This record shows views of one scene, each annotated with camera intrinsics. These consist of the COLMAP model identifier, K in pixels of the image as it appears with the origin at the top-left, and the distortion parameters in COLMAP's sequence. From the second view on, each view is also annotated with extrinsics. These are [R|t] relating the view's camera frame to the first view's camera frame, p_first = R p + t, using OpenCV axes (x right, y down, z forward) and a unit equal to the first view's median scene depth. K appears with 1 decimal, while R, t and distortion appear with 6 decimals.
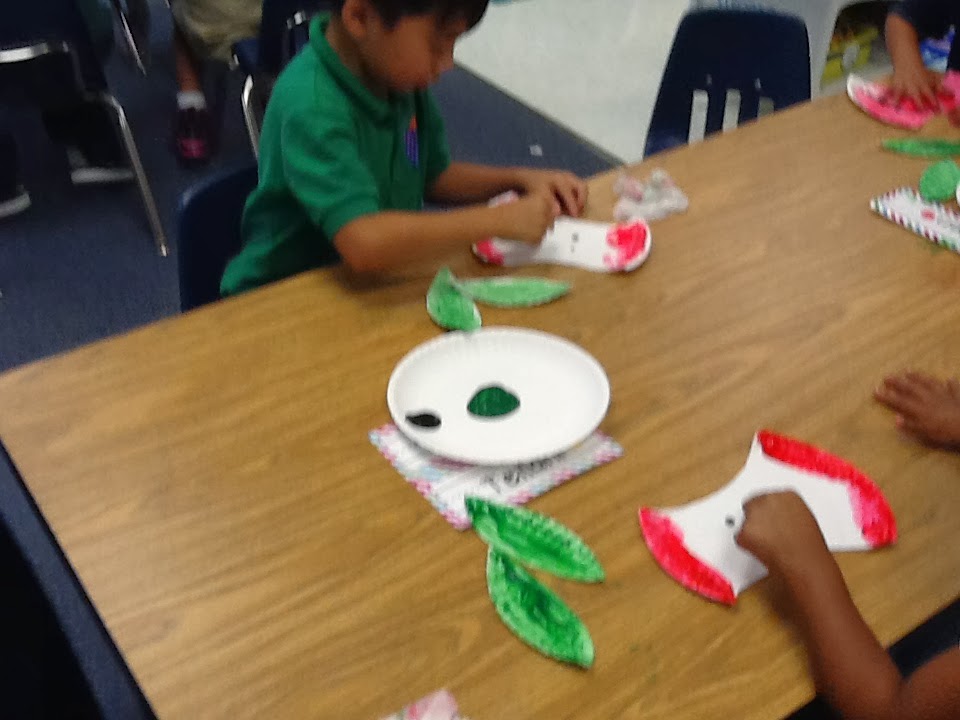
lens RADIAL K [[1531.2, 0, 480.0], [0, 1531.2, 360.0], [0, 0, 1]] dist [0.052859, -0.004223]
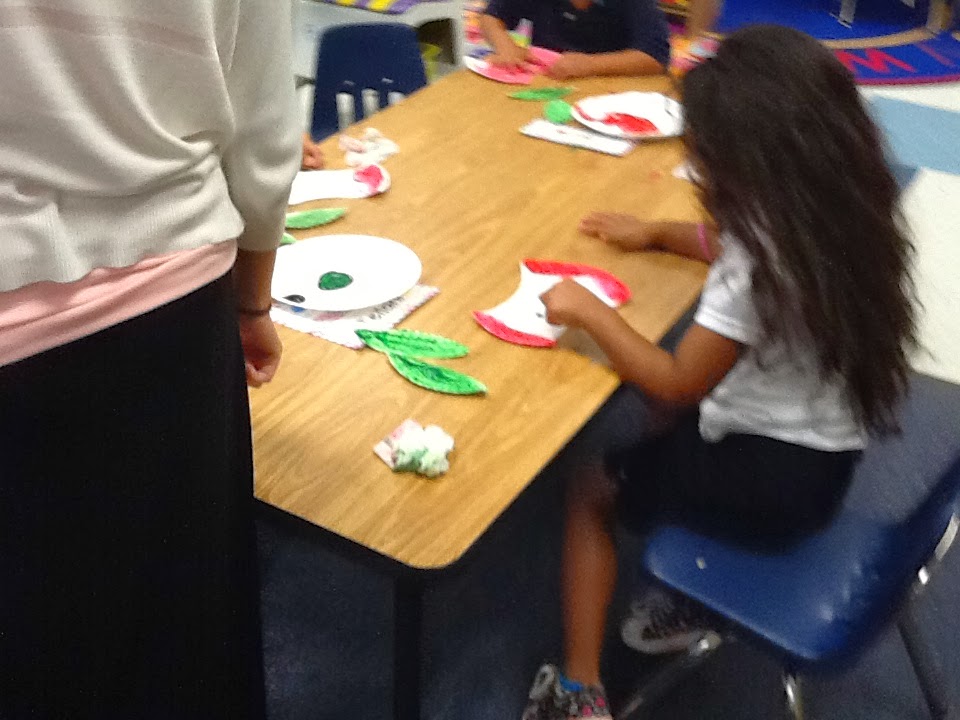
lens RADIAL K [[1531.2, 0, 480.0], [0, 1531.2, 360.0], [0, 0, 1]] dist [0.052859, -0.004223]
pose [[0.920674, -0.178415, 0.347170, -0.388997], [0.199987, 0.979426, -0.027014, 0.171814], [-0.335207, 0.094301, 0.937413, -0.379880]]
